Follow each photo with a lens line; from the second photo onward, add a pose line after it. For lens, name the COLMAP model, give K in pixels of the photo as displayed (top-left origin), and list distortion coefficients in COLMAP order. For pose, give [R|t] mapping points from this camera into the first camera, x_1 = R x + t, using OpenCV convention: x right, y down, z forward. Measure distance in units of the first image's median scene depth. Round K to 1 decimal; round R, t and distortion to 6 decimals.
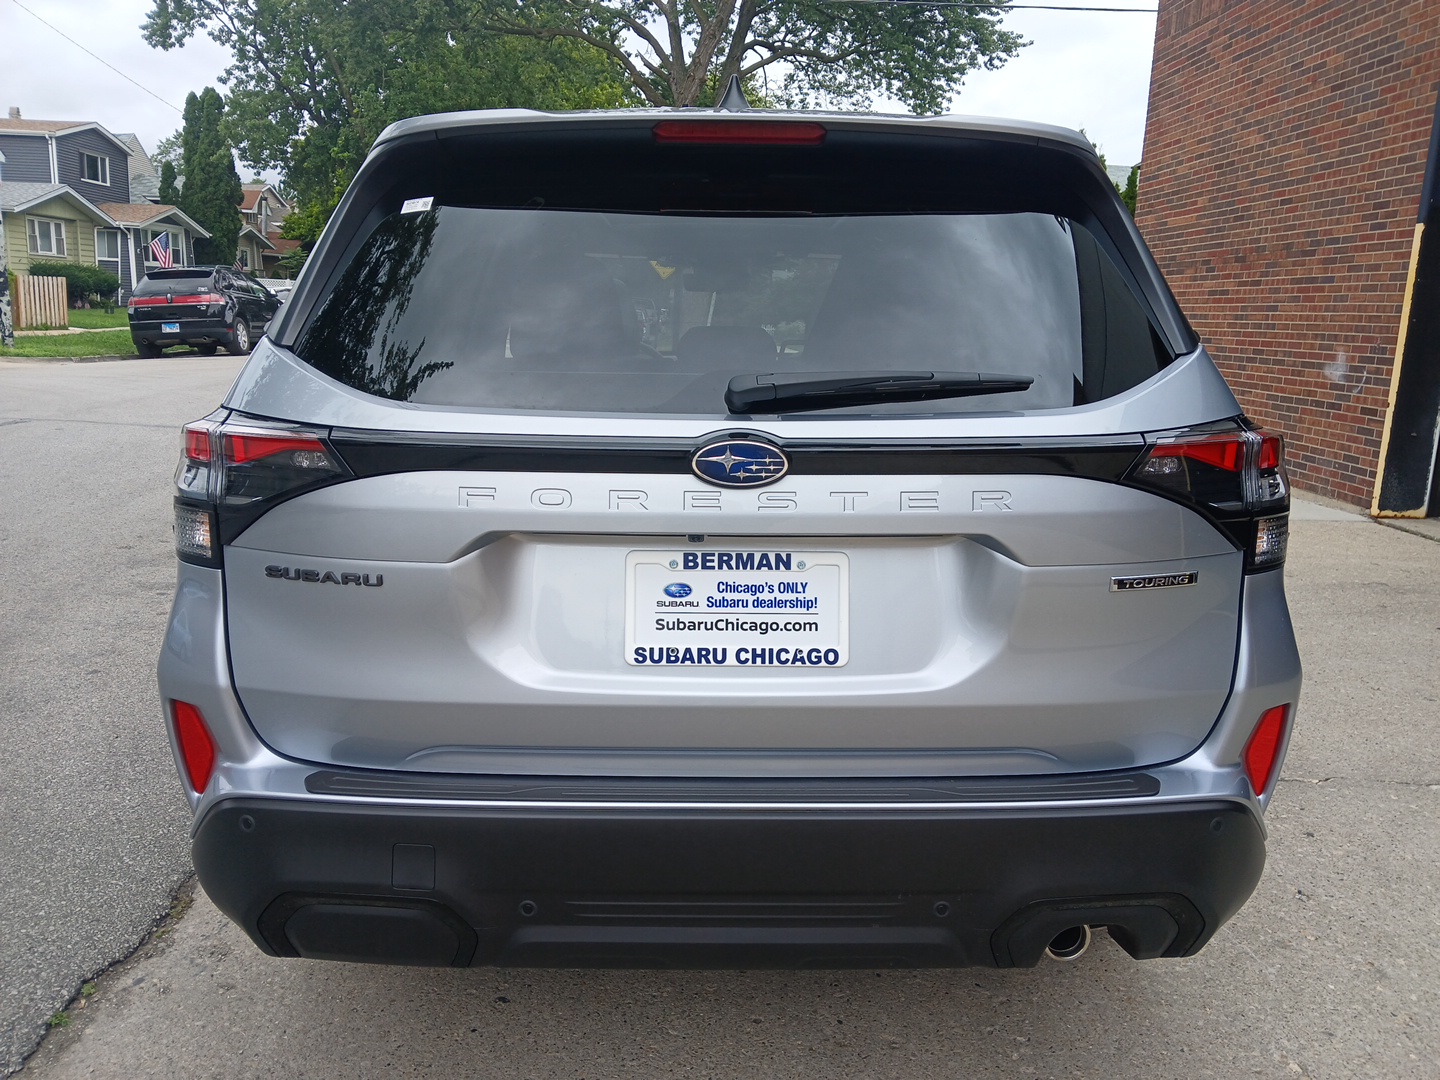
lens RADIAL K [[1151.8, 0, 723.4], [0, 1151.8, 517.7], [0, 0, 1]] dist [0.018002, -0.039080]
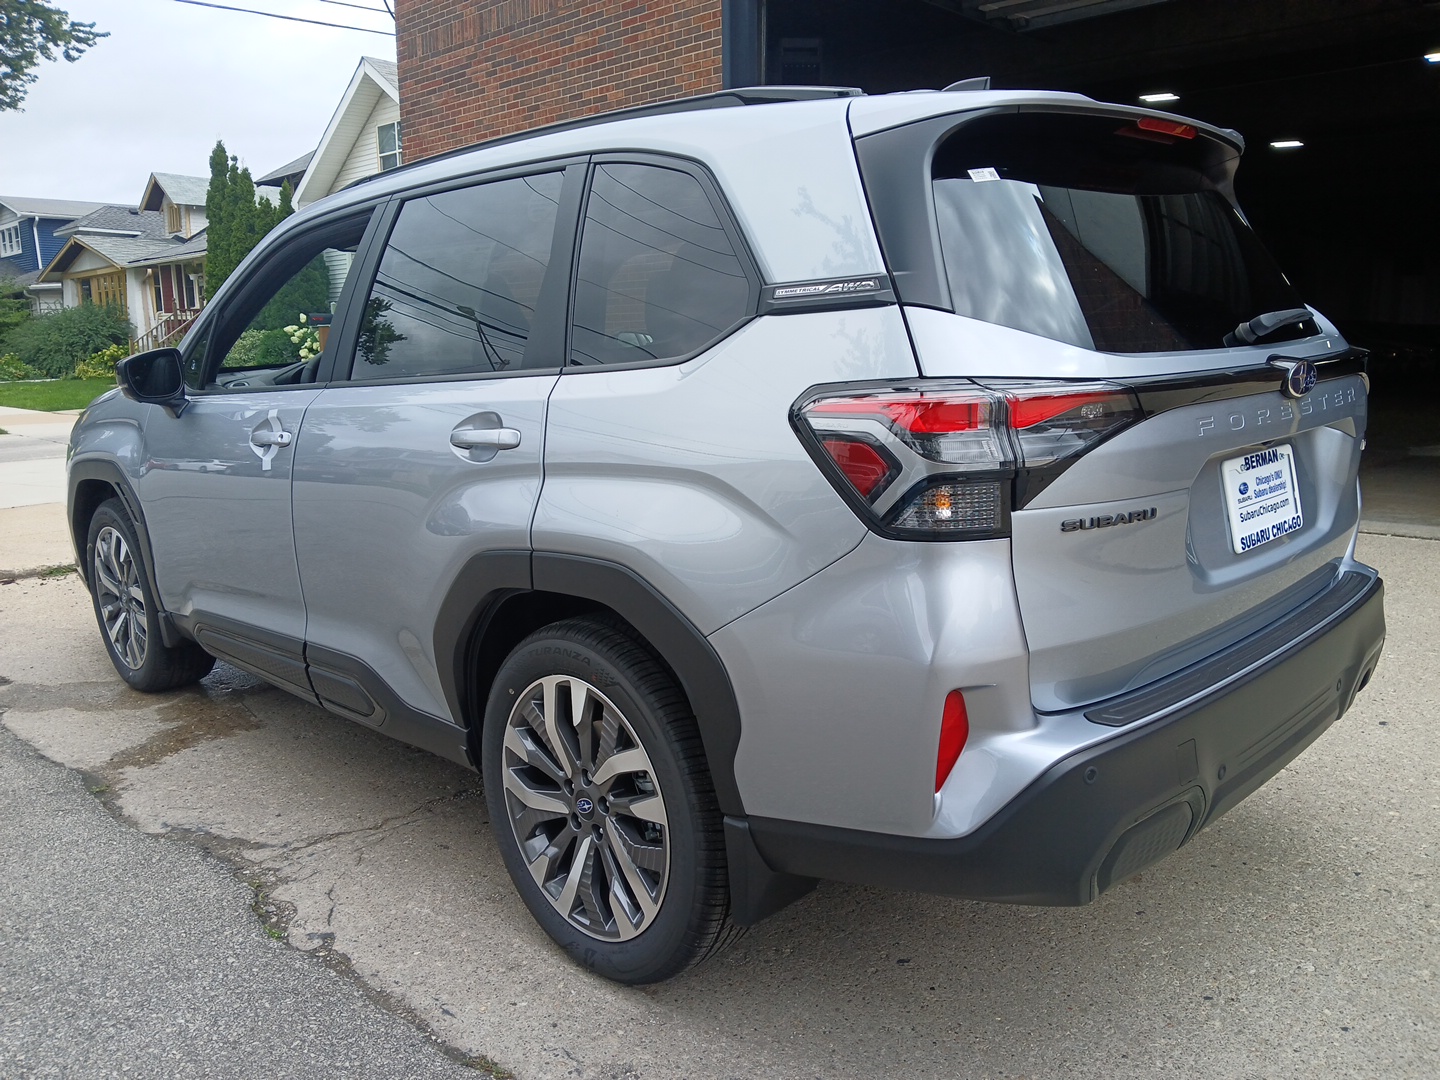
lens RADIAL K [[1151.8, 0, 732.3], [0, 1151.8, 529.5], [0, 0, 1]] dist [0.018002, -0.039080]
pose [[0.713965, -0.162067, 0.681167, -1.300896], [0.166487, 0.984236, 0.059672, -0.060641], [-0.680101, 0.070801, 0.729692, 0.464741]]
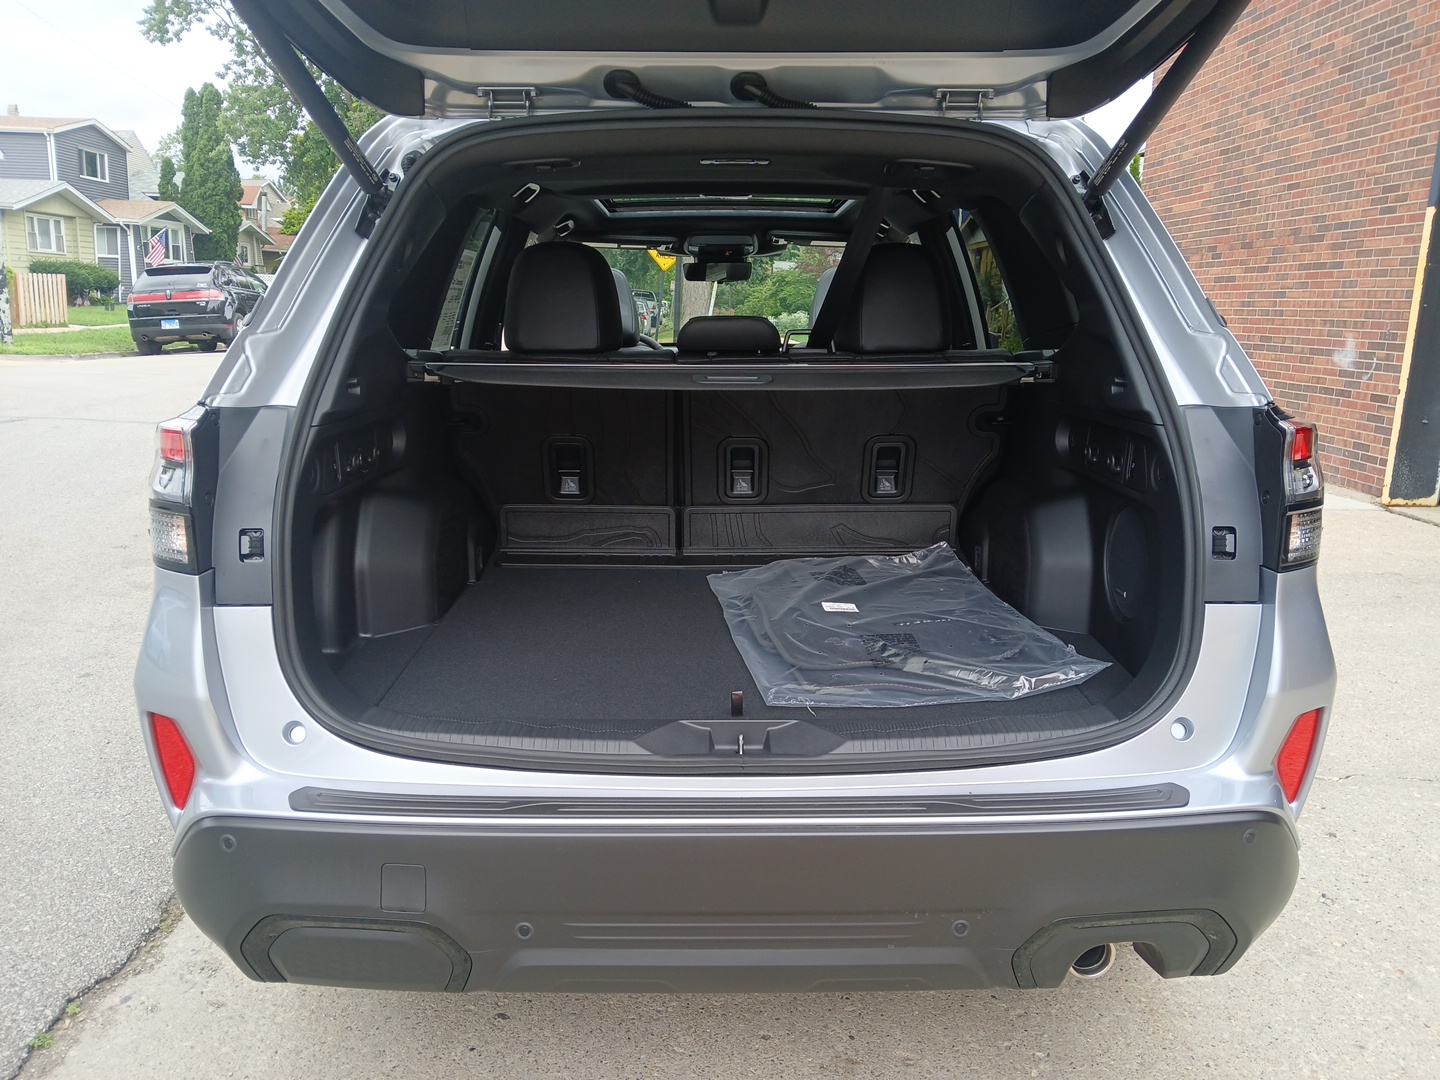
lens RADIAL K [[1151.8, 0, 717.5], [0, 1151.8, 526.2], [0, 0, 1]] dist [0.018002, -0.039080]
pose [[0.999944, -0.007396, -0.007552, -0.000335], [0.007500, 0.999875, 0.013933, -0.002284], [0.007448, -0.013988, 0.999874, 0.021303]]
